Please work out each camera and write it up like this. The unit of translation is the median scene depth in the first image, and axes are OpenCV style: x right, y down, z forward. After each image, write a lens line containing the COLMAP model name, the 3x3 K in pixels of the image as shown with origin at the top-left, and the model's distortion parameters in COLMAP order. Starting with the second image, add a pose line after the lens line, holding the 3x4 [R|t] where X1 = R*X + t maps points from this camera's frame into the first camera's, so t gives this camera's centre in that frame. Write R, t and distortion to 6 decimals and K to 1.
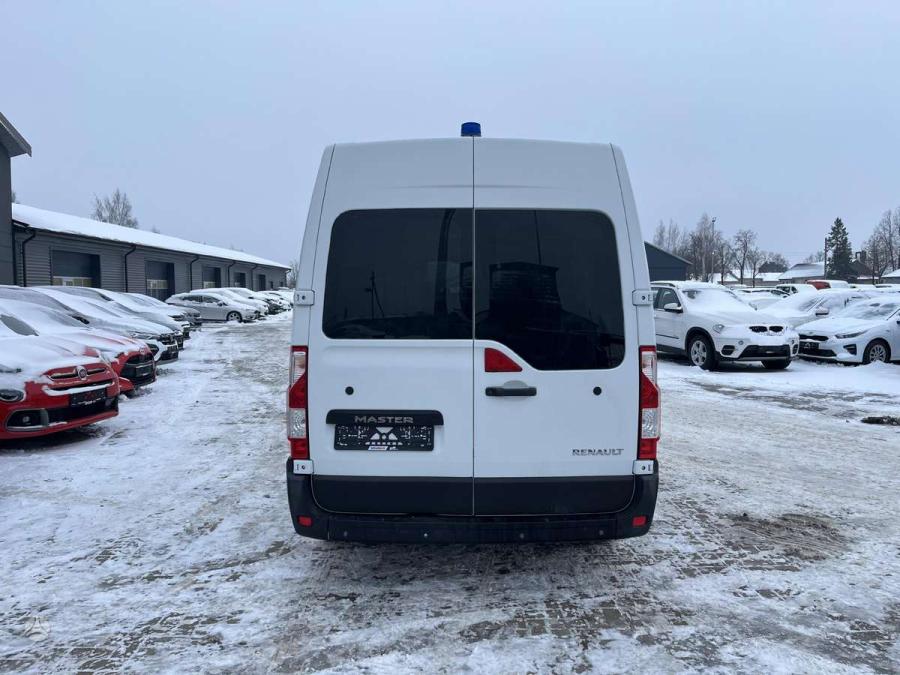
lens RADIAL K [[675.9, 0, 451.7], [0, 675.9, 337.1], [0, 0, 1]] dist [0.087196, -0.117336]
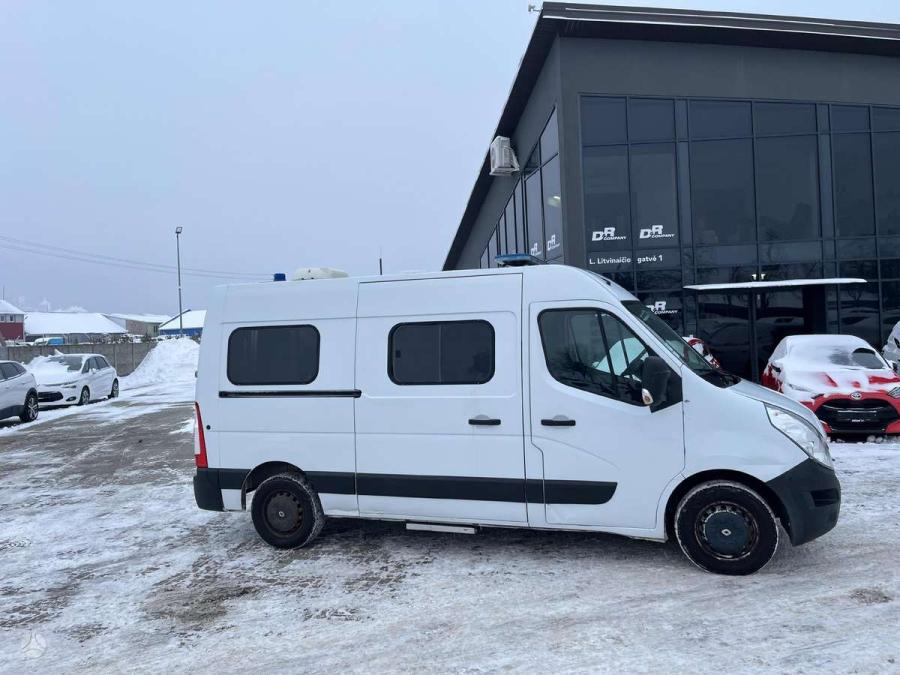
lens RADIAL K [[675.9, 0, 446.1], [0, 675.9, 333.9], [0, 0, 1]] dist [0.087196, -0.117336]
pose [[-0.314227, 0.017627, -0.949184, 1.655778], [-0.019414, 0.999499, 0.024988, -0.205750], [0.949149, 0.026279, -0.313728, 2.028877]]
